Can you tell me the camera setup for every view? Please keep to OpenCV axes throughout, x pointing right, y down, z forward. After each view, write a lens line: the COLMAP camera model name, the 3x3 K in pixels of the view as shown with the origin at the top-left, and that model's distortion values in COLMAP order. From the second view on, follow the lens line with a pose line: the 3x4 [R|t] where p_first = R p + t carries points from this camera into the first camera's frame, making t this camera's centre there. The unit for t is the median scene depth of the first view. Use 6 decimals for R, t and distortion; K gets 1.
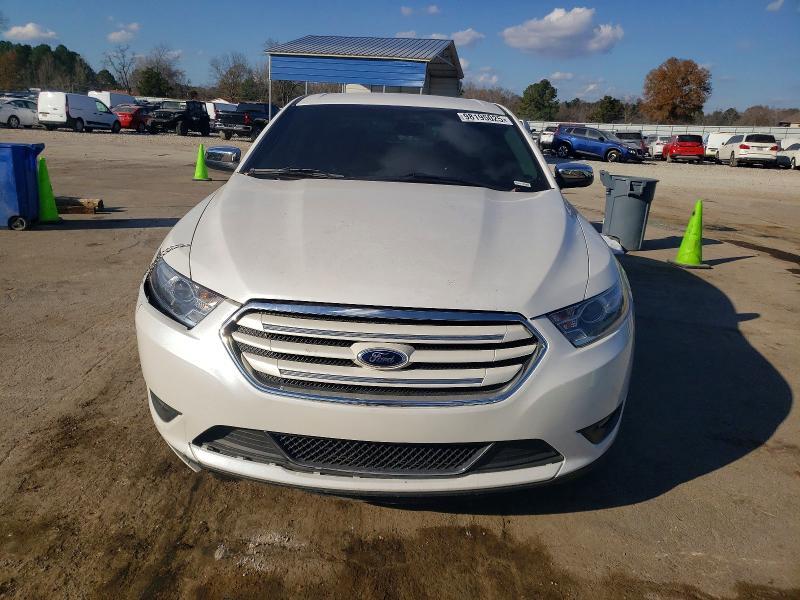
lens RADIAL K [[628.9, 0, 403.2], [0, 628.9, 292.4], [0, 0, 1]] dist [0.013283, 0.010493]
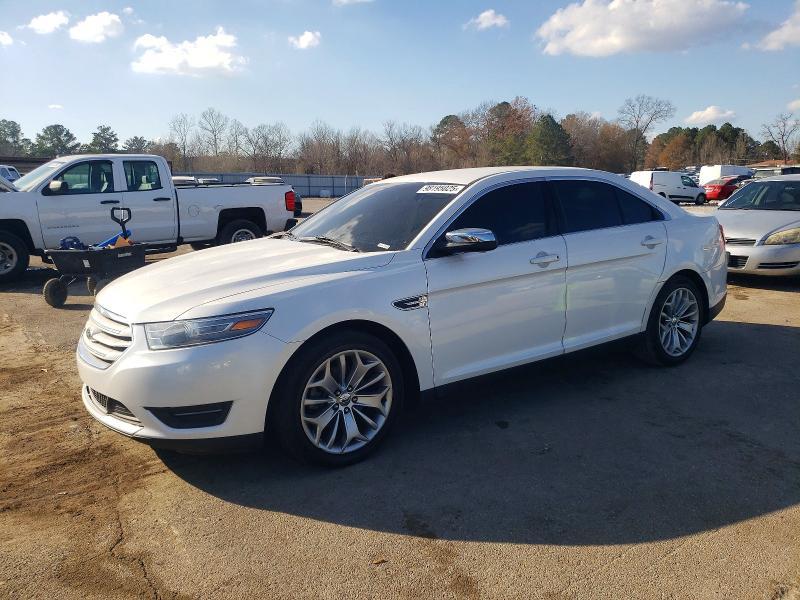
lens RADIAL K [[628.9, 0, 397.9], [0, 628.9, 299.7], [0, 0, 1]] dist [0.013283, 0.010493]
pose [[0.584560, 0.085881, -0.806792, 0.120690], [-0.165753, 0.986051, -0.015133, -0.006850], [0.794239, 0.142574, 0.590641, 0.038722]]
